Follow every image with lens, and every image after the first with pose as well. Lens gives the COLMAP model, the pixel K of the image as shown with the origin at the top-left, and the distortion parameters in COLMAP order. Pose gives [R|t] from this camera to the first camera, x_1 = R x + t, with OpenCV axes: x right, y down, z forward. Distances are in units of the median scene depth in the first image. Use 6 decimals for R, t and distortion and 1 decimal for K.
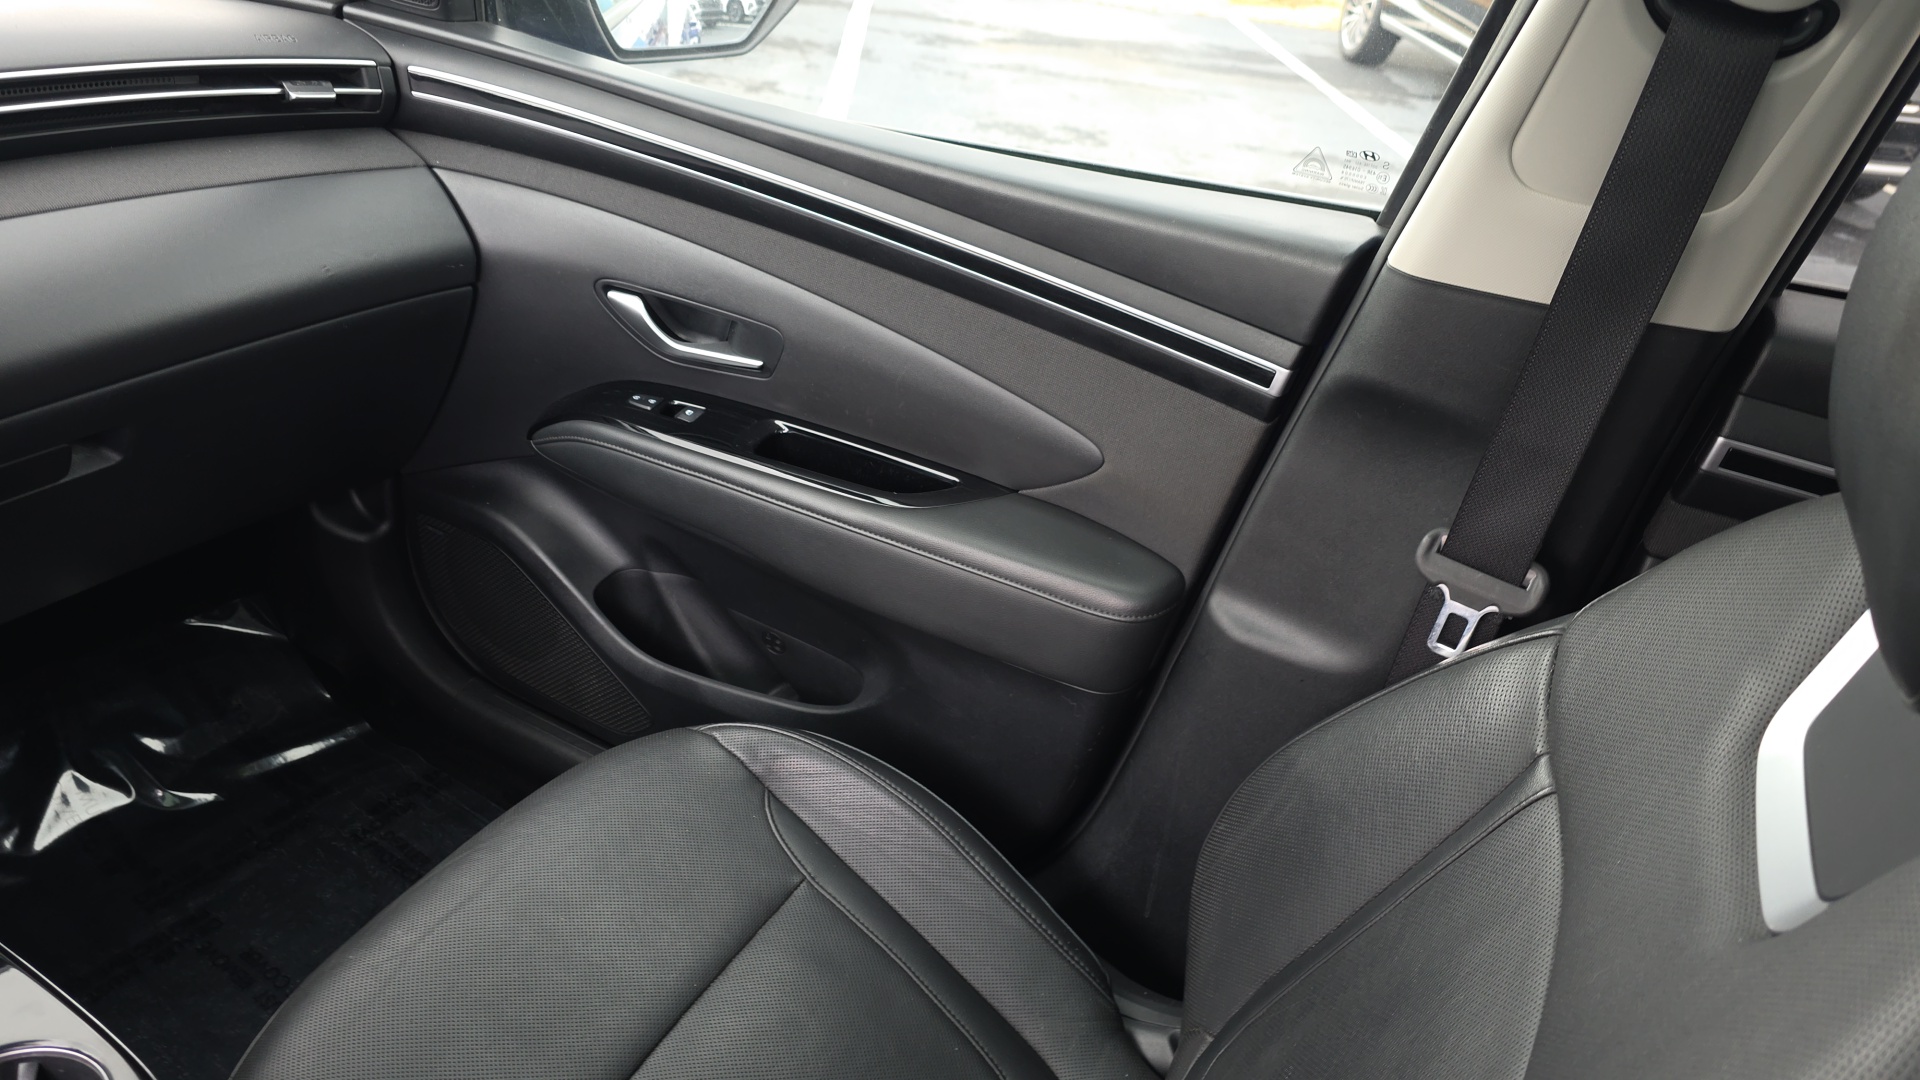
lens RADIAL K [[1284.8, 0, 960.0], [0, 1284.8, 568.4], [0, 0, 1]] dist [0.053149, -0.078712]
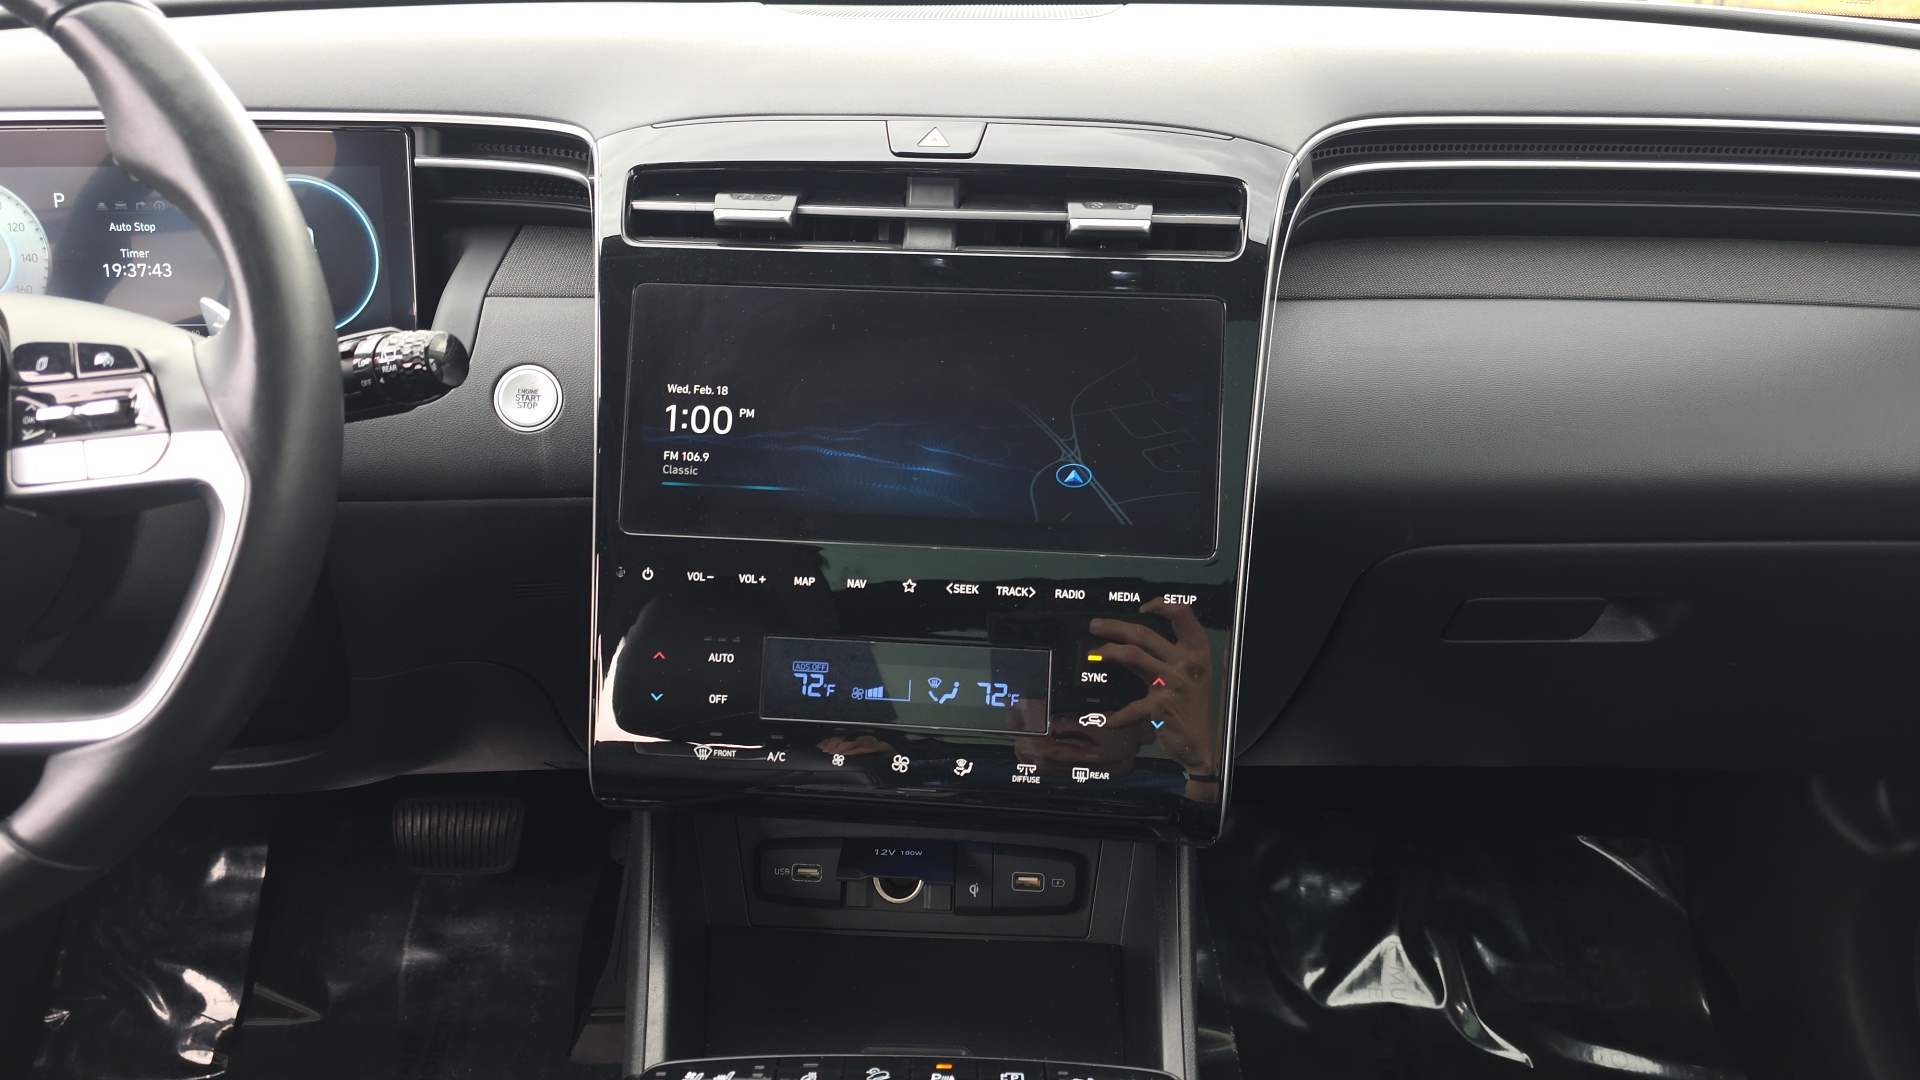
lens RADIAL K [[1293.2, 0, 935.6], [0, 1293.2, 564.2], [0, 0, 1]] dist [0.056064, -0.054047]
pose [[0.497947, 0.279164, -0.821046, -0.218681], [-0.404895, 0.912081, 0.064557, -0.004990], [0.766883, 0.300292, 0.567200, 0.219837]]
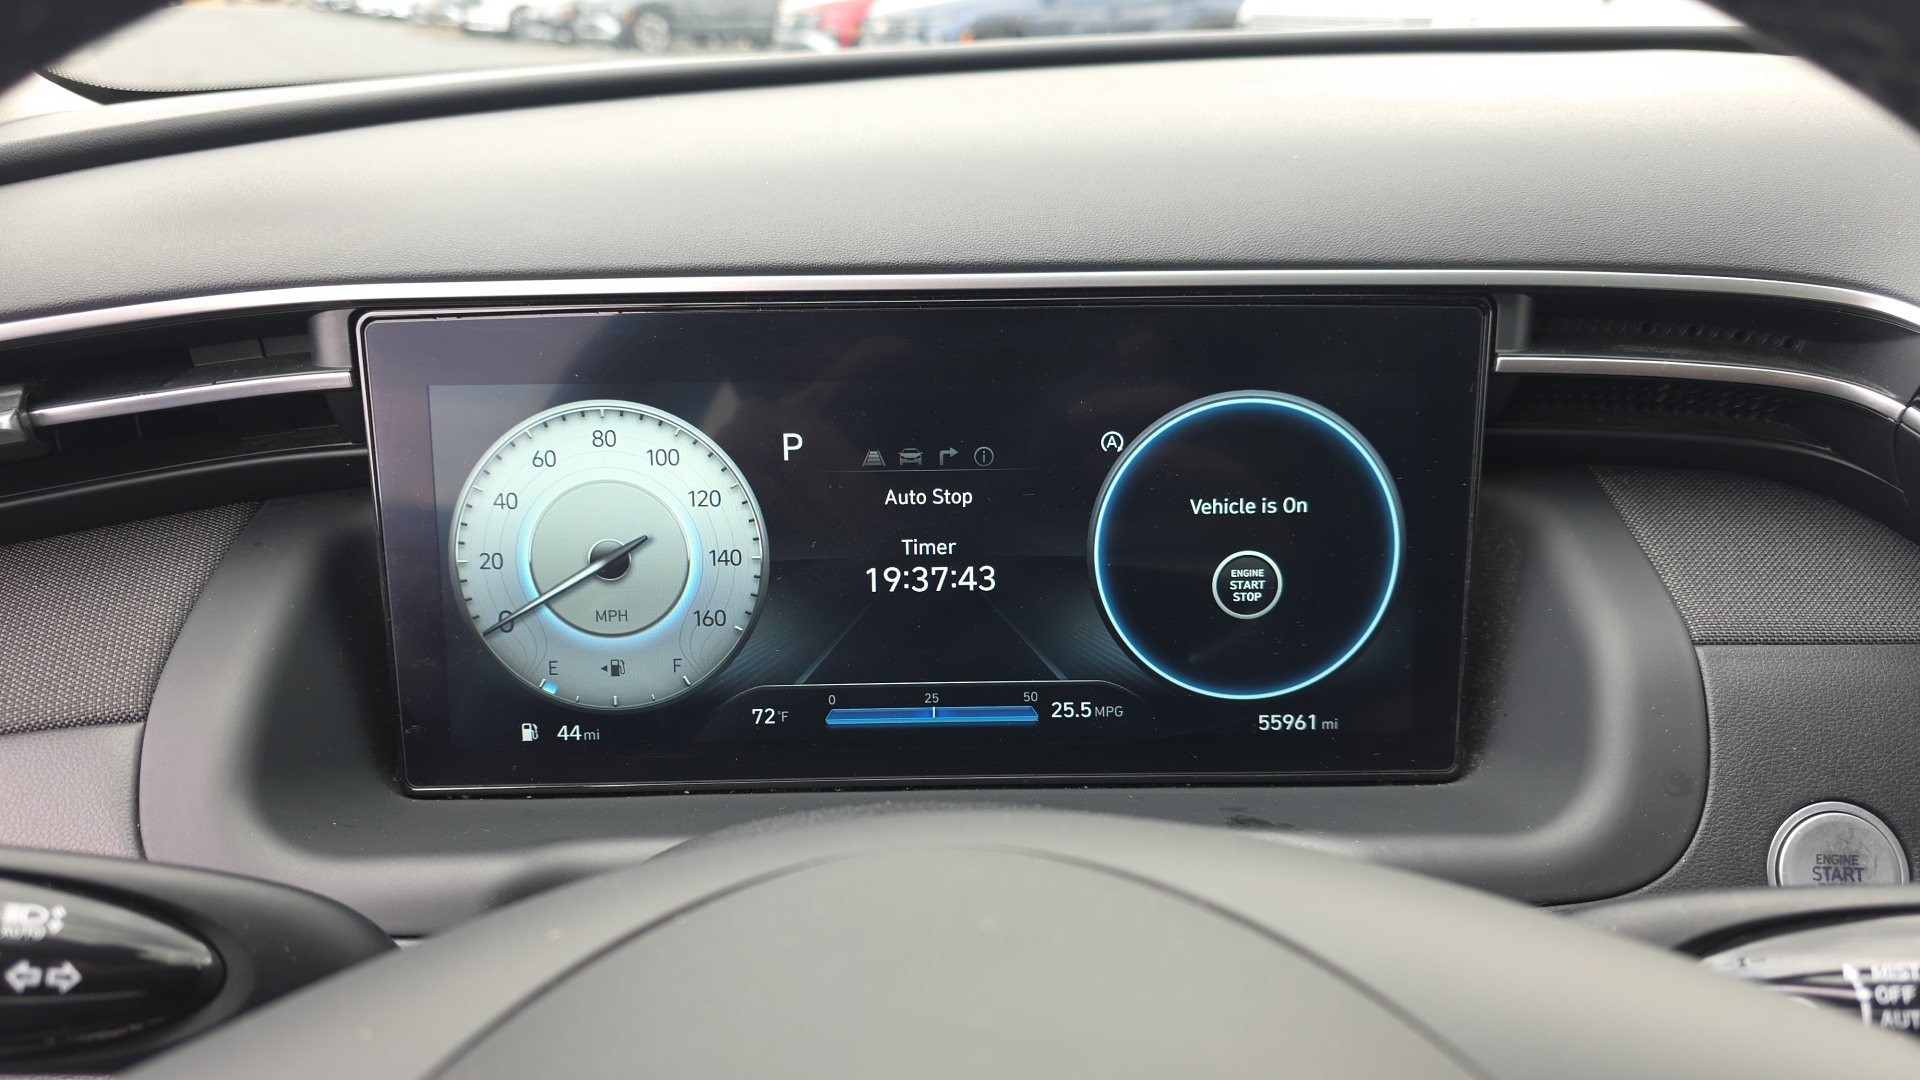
lens RADIAL K [[1241.8, 0, 966.7], [0, 1241.8, 574.4], [0, 0, 1]] dist [0.089150, -0.104063]
pose [[0.484087, 0.243065, -0.840583, -0.680663], [-0.401688, 0.915171, 0.033303, 0.044744], [0.777372, 0.321530, 0.540658, 0.088638]]
